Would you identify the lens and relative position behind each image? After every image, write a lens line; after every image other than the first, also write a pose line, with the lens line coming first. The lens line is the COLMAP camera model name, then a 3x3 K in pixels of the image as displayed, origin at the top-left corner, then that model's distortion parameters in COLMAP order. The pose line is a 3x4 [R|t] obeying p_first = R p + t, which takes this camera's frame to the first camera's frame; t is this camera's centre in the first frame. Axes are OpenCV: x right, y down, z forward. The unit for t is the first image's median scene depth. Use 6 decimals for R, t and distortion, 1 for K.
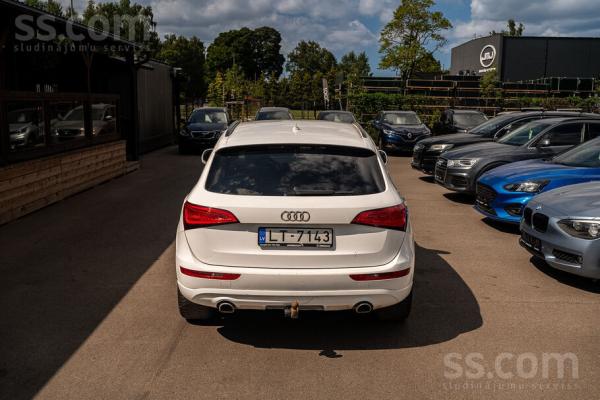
lens RADIAL K [[600.5, 0, 300.0], [0, 600.5, 200.0], [0, 0, 1]] dist [0.001971, 0.004817]
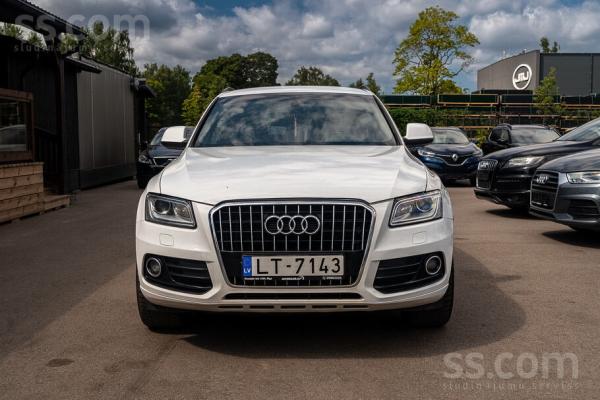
lens RADIAL K [[692.9, 0, 300.0], [0, 692.9, 200.0], [0, 0, 1]] dist [-0.004078, 0.006251]
pose [[0.999870, -0.015947, -0.002237, -0.004336], [0.015736, 0.997106, -0.074381, 0.004238], [0.003417, 0.074336, 0.997227, 0.253582]]
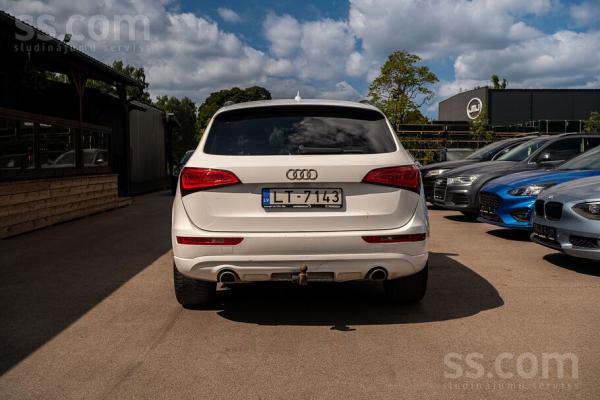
lens RADIAL K [[600.5, 0, 300.0], [0, 600.5, 200.0], [0, 0, 1]] dist [0.001971, 0.004817]
pose [[0.999739, -0.017504, 0.014682, -0.007242], [0.018831, 0.995232, -0.095696, 0.045247], [-0.012936, 0.095948, 0.995302, 0.023428]]
